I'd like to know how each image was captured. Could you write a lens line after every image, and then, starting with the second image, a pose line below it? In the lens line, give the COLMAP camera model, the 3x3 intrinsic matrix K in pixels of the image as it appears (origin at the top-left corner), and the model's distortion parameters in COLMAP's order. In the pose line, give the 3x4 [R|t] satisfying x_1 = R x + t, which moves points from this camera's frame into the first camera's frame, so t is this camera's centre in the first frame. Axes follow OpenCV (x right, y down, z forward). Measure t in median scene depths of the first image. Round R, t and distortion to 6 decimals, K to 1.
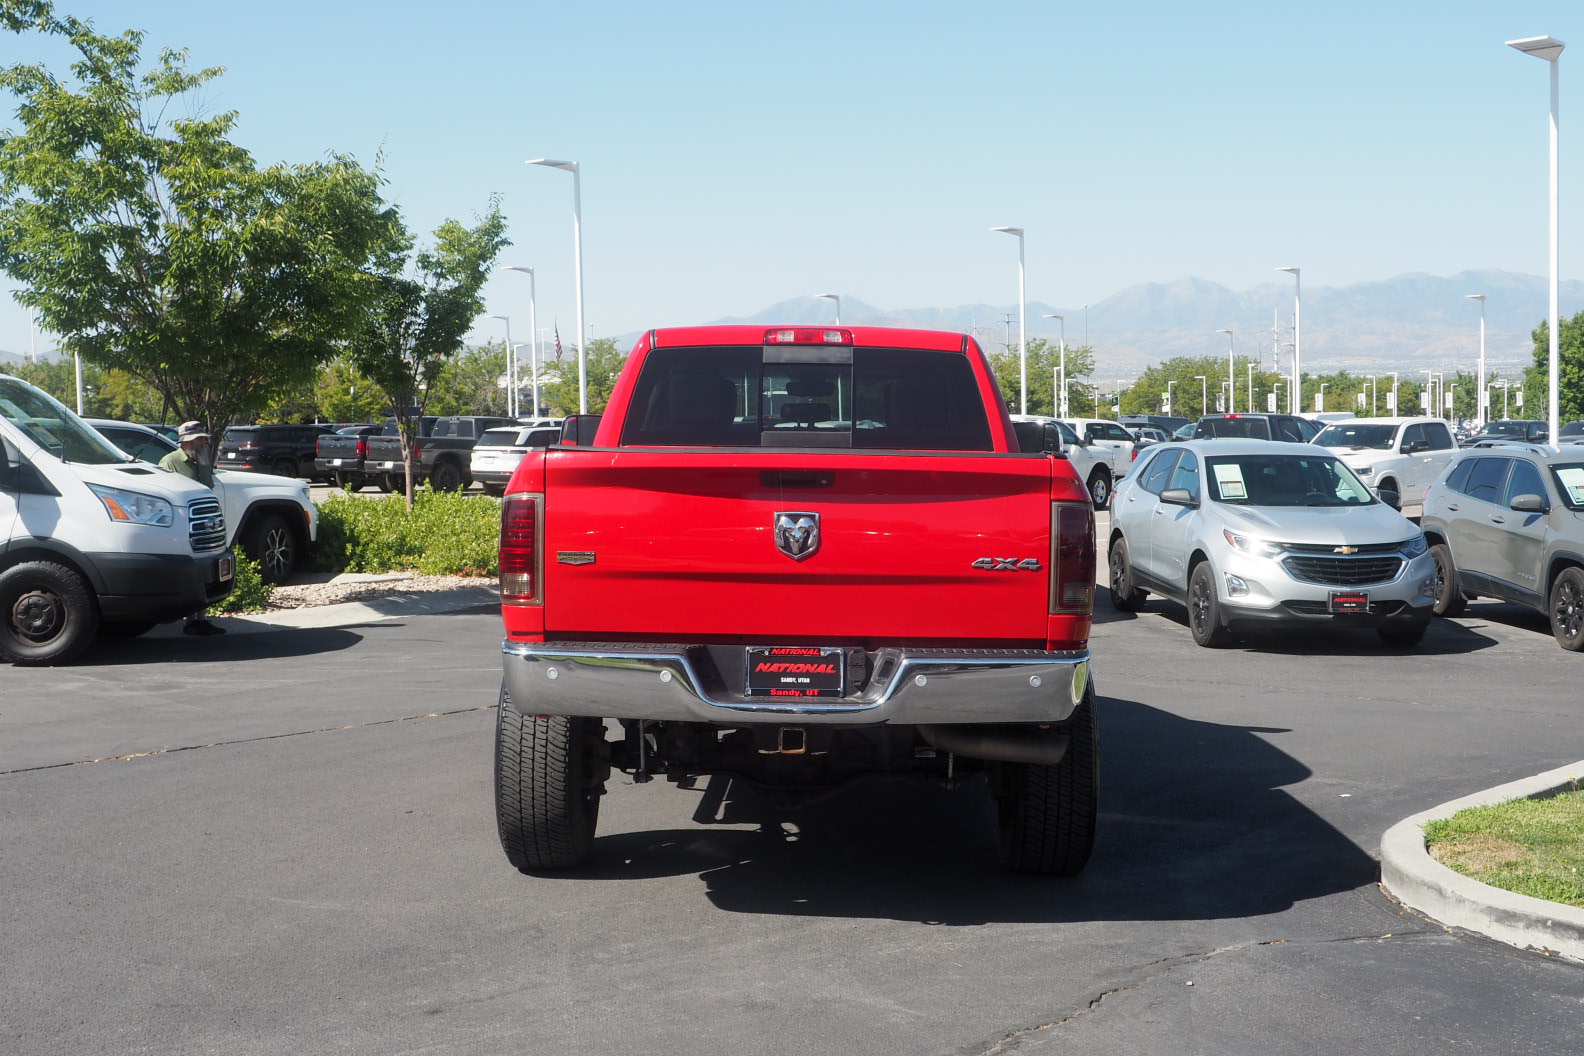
lens RADIAL K [[1918.0, 0, 792.0], [0, 1918.0, 528.0], [0, 0, 1]] dist [-0.013844, 0.008438]
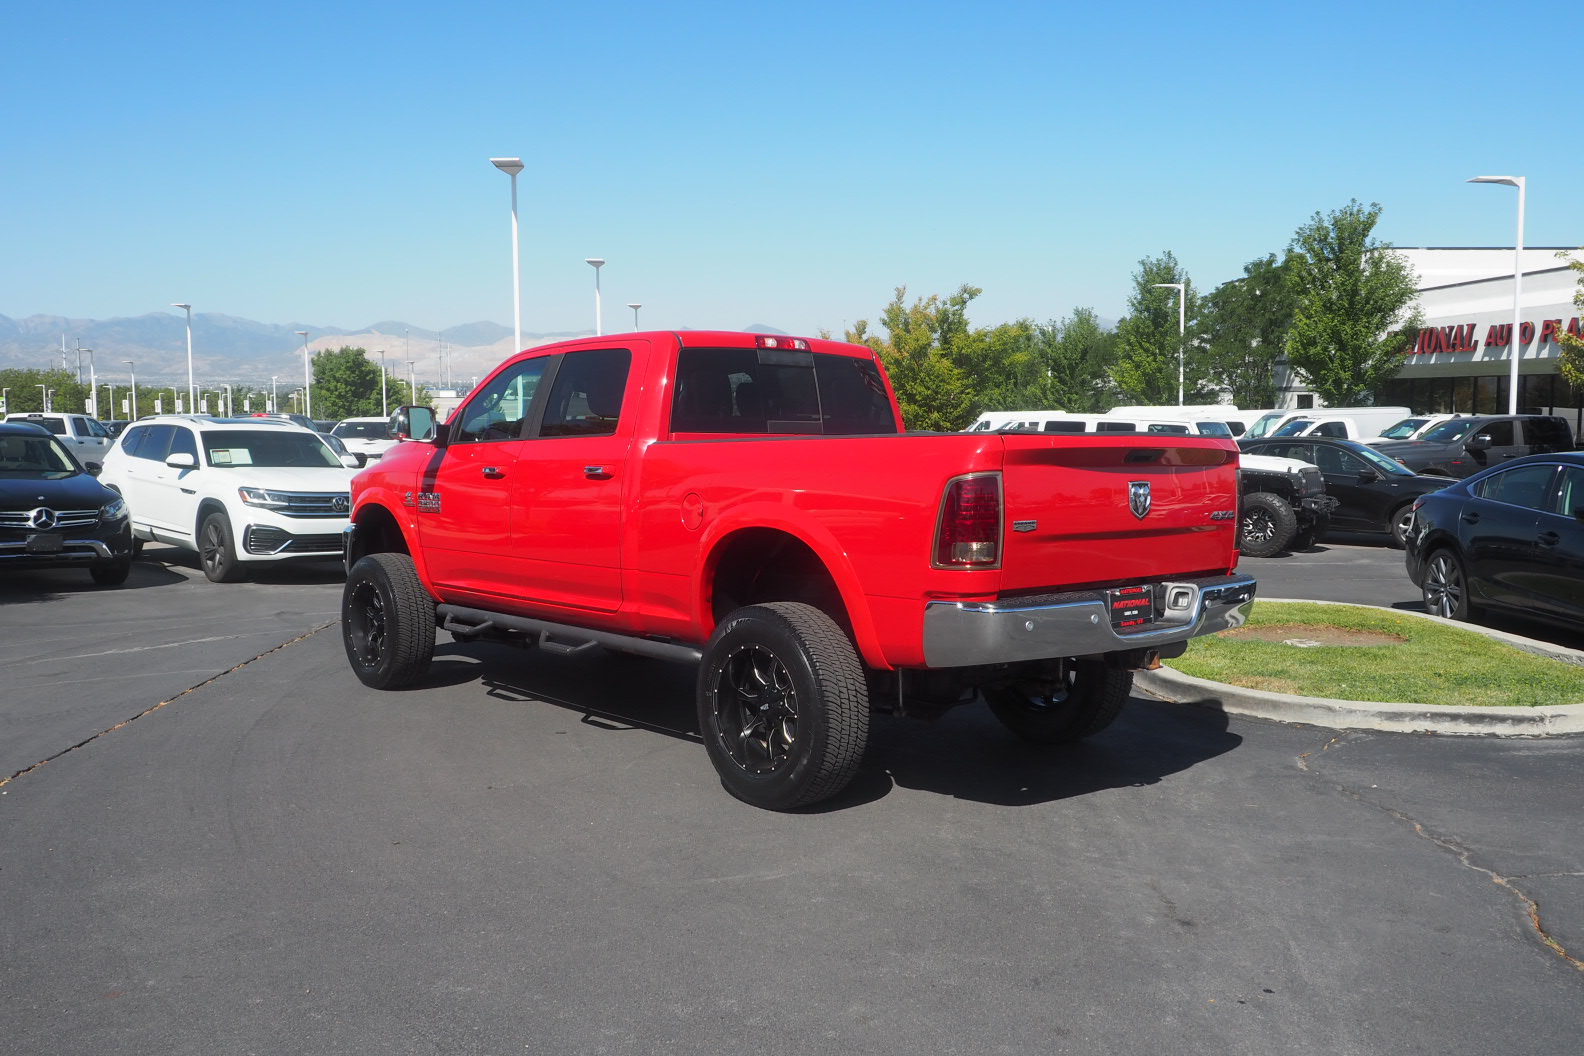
lens RADIAL K [[1333.3, 0, 792.0], [0, 1333.3, 528.0], [0, 0, 1]] dist [-0.018319, 0.000663]
pose [[0.743780, -0.049245, 0.666608, -0.530452], [0.033080, 0.998772, 0.036874, -0.012511], [-0.667606, -0.005374, 0.744496, 0.341559]]
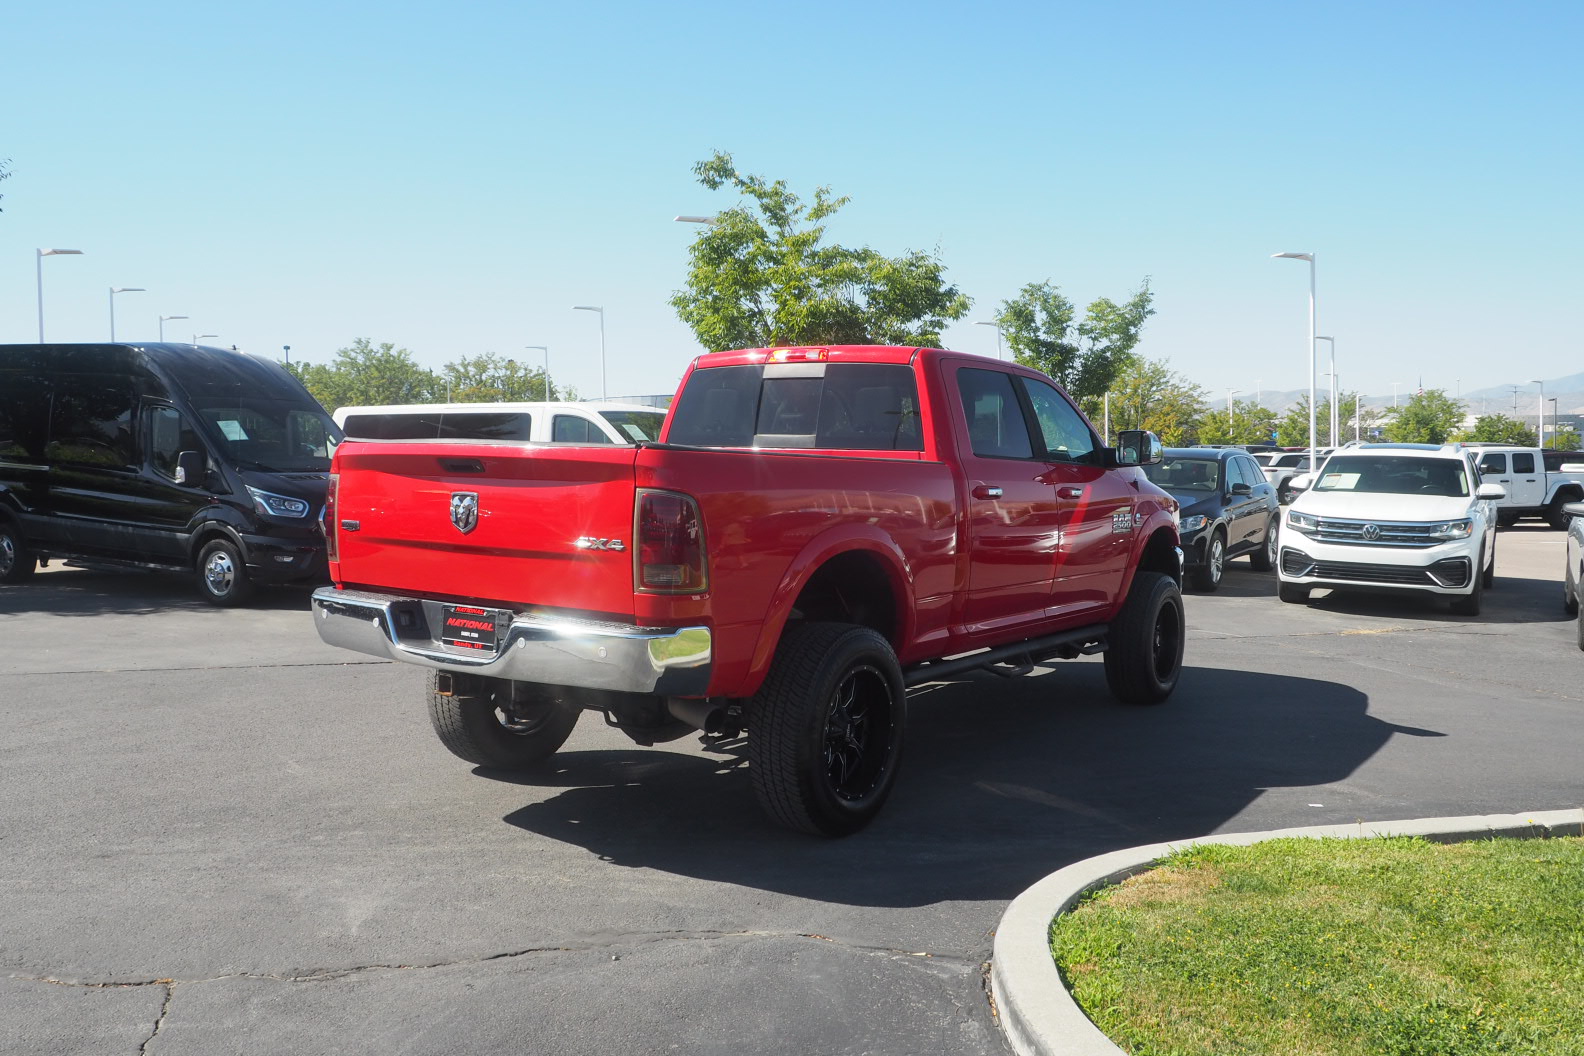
lens RADIAL K [[1292.7, 0, 792.0], [0, 1292.7, 528.0], [0, 0, 1]] dist [-0.009210, -0.003876]
pose [[0.841025, 0.034560, -0.539891, 0.420483], [-0.032534, 0.999382, 0.013292, -0.002730], [0.540017, 0.006386, 0.841630, 0.302595]]
